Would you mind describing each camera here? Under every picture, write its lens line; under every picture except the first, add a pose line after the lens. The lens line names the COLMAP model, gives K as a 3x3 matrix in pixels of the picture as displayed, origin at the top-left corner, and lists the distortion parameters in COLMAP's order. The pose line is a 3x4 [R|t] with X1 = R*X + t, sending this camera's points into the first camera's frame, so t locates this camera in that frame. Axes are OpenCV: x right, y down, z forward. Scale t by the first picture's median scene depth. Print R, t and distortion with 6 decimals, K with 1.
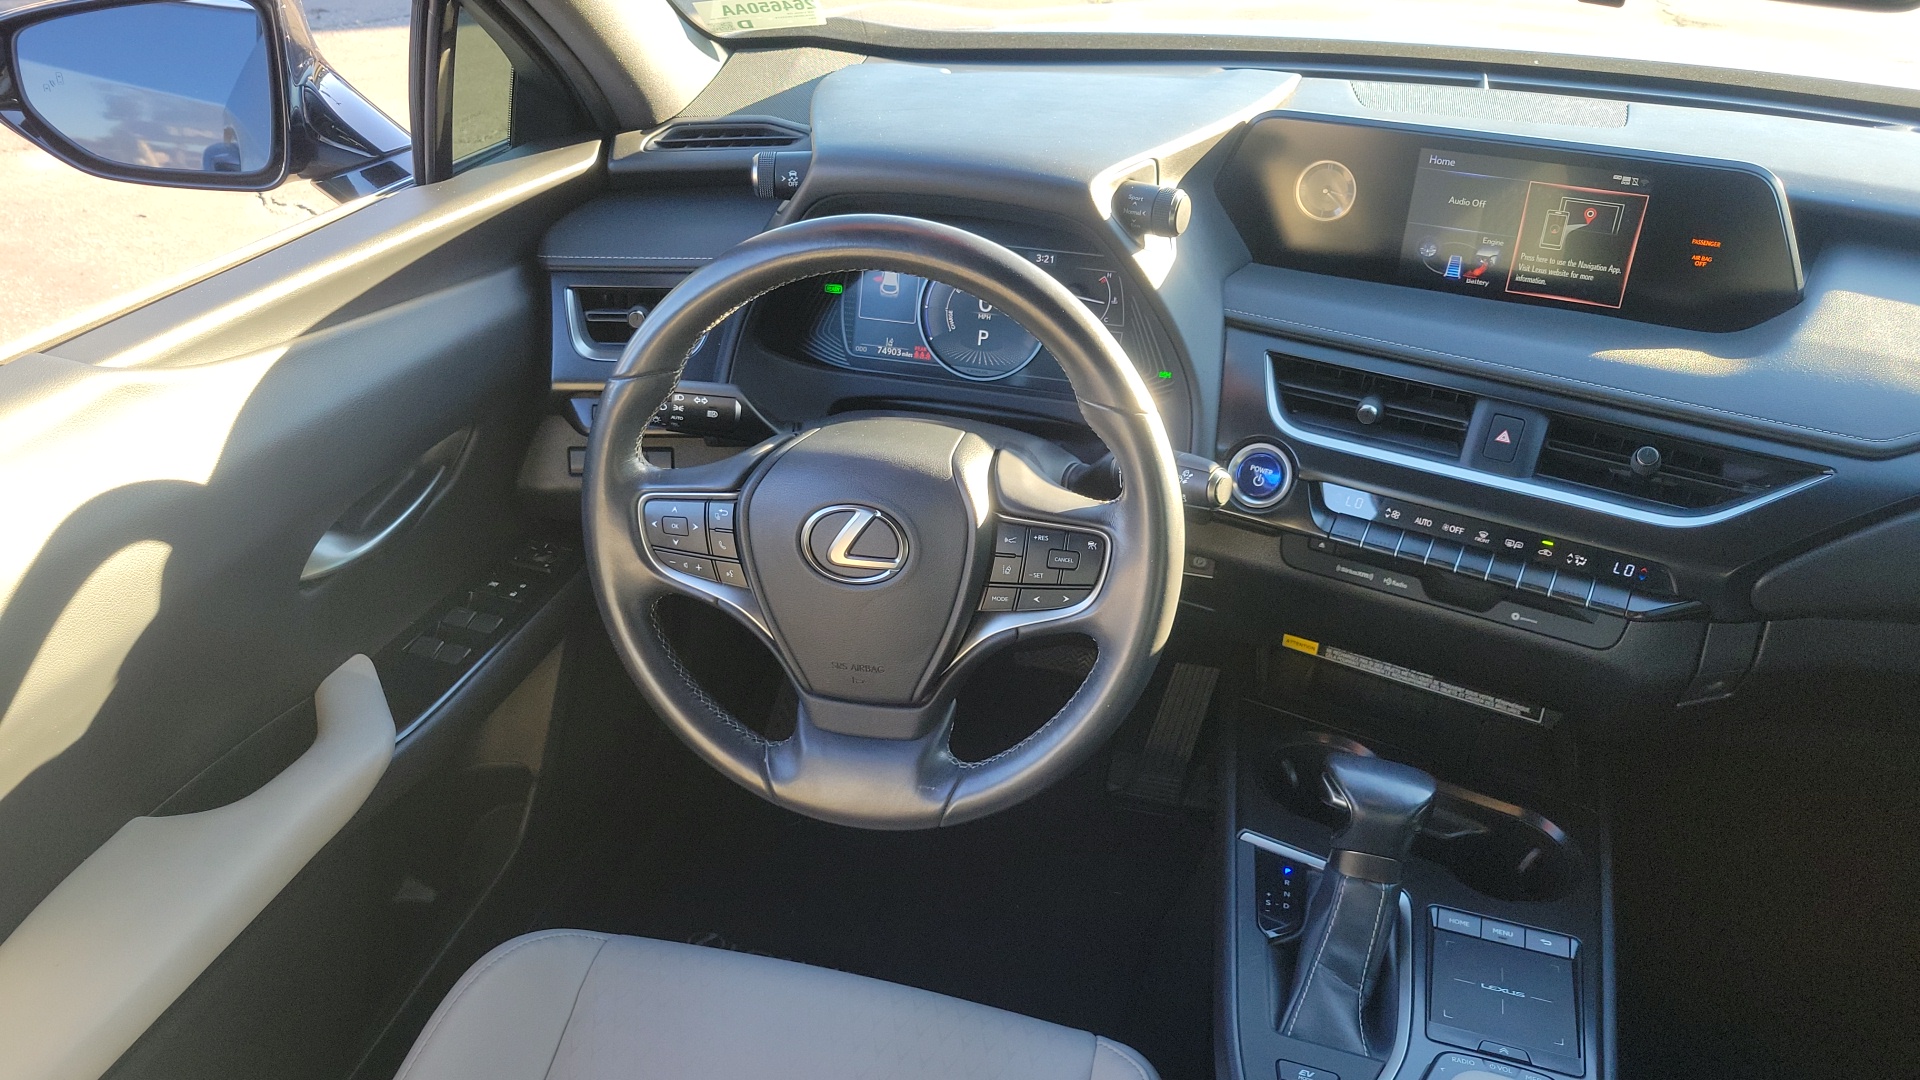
lens RADIAL K [[1461.5, 0, 972.4], [0, 1461.5, 534.8], [0, 0, 1]] dist [0.032245, -0.002642]
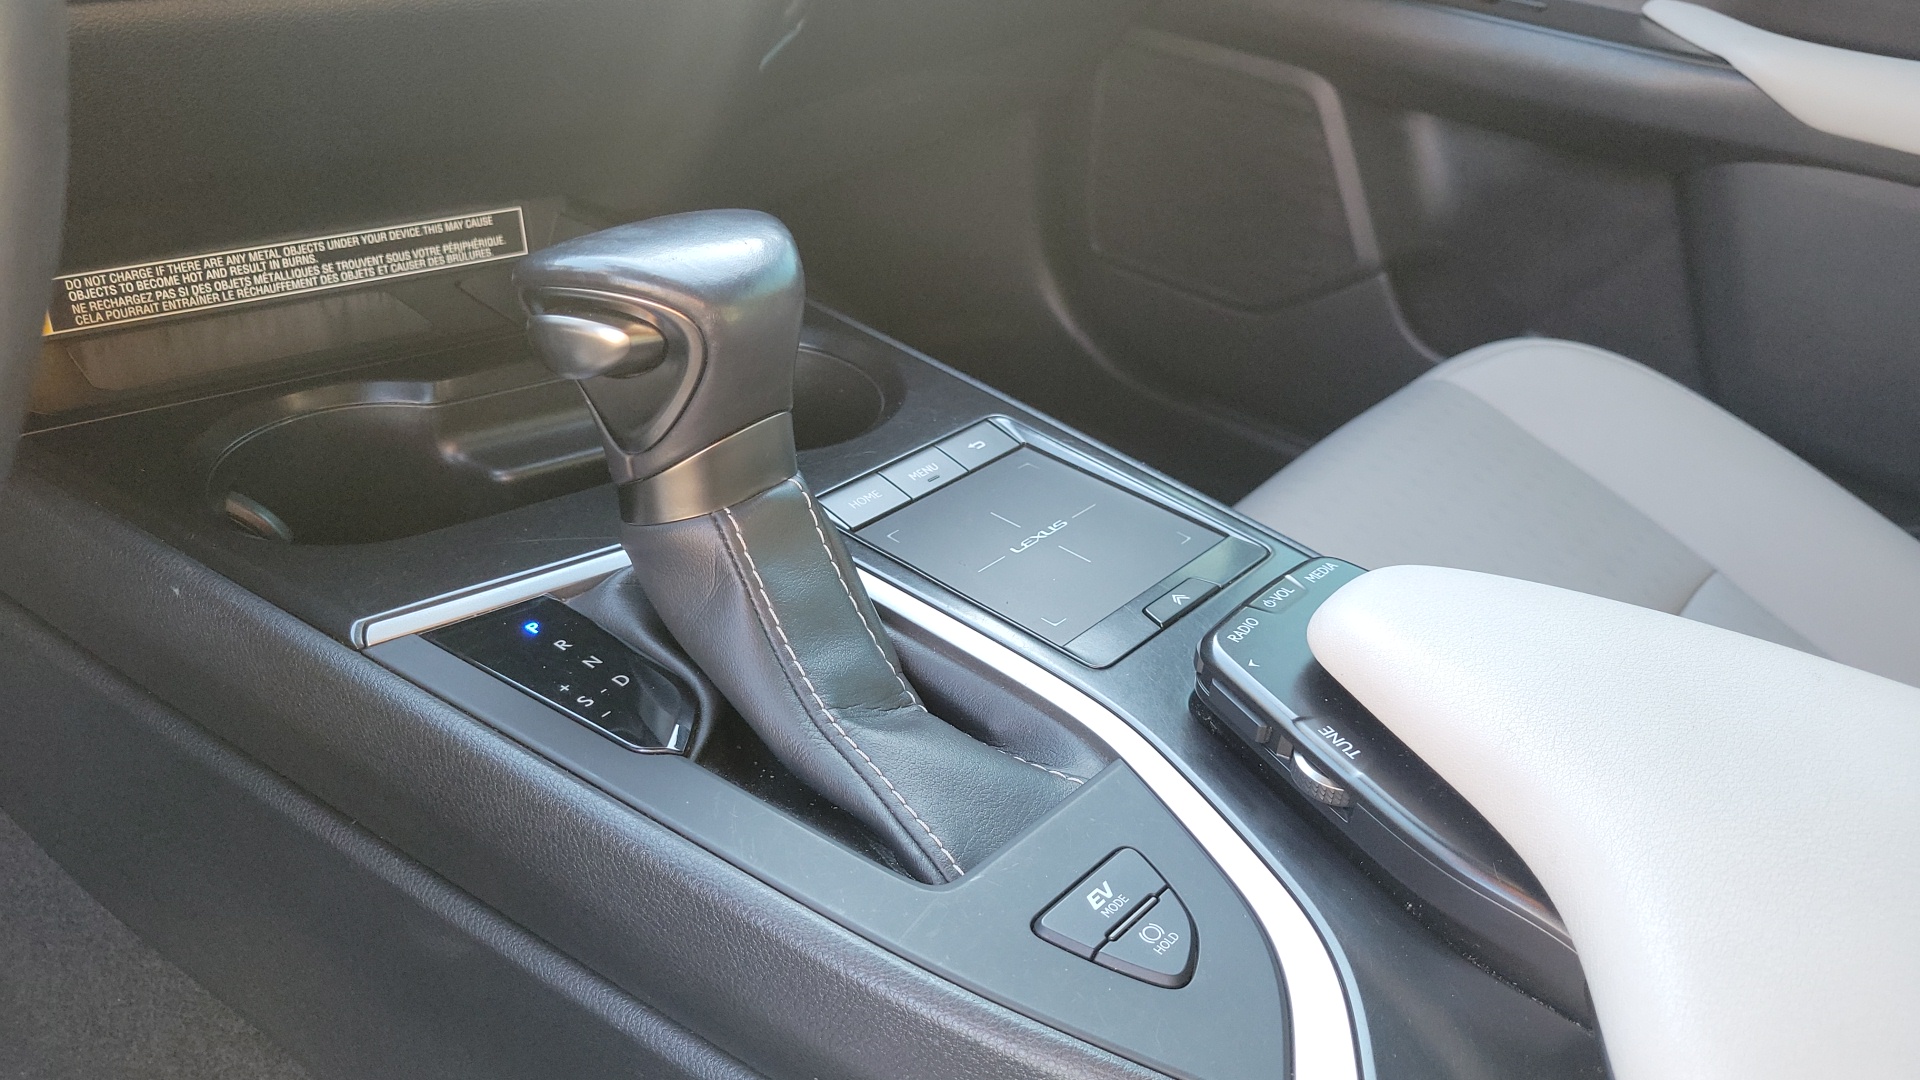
lens RADIAL K [[1467.2, 0, 985.4], [0, 1467.2, 541.7], [0, 0, 1]] dist [0.002046, 0.000690]
pose [[0.395714, -0.480589, 0.782589, -0.033063], [0.400906, 0.857061, 0.323606, 0.129009], [-0.826248, 0.185689, 0.531821, 0.678042]]
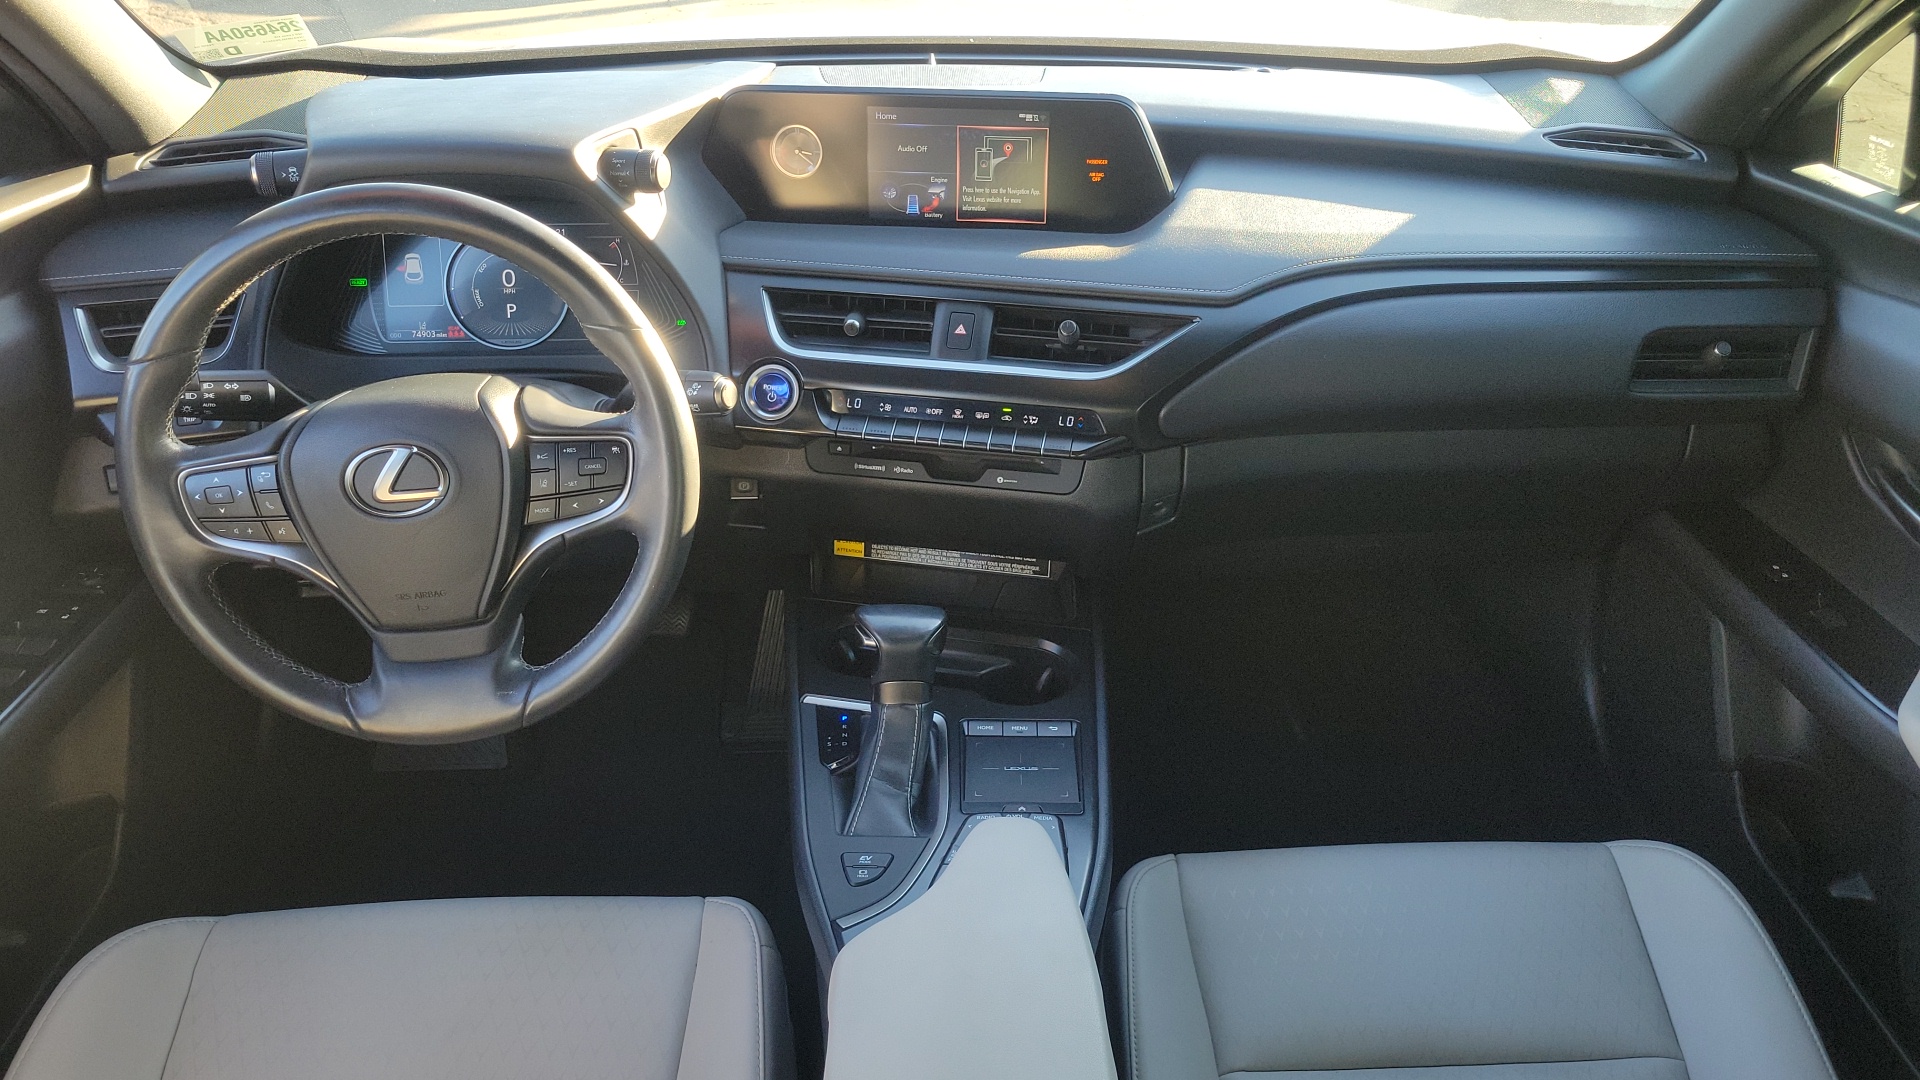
lens RADIAL K [[1454.0, 0, 984.2], [0, 1454.0, 540.0], [0, 0, 1]] dist [0.038014, -0.013637]
pose [[0.956611, -0.154138, 0.247258, 0.055974], [0.161391, 0.986847, -0.009212, 0.116191], [-0.242586, 0.048717, 0.968906, -0.156102]]
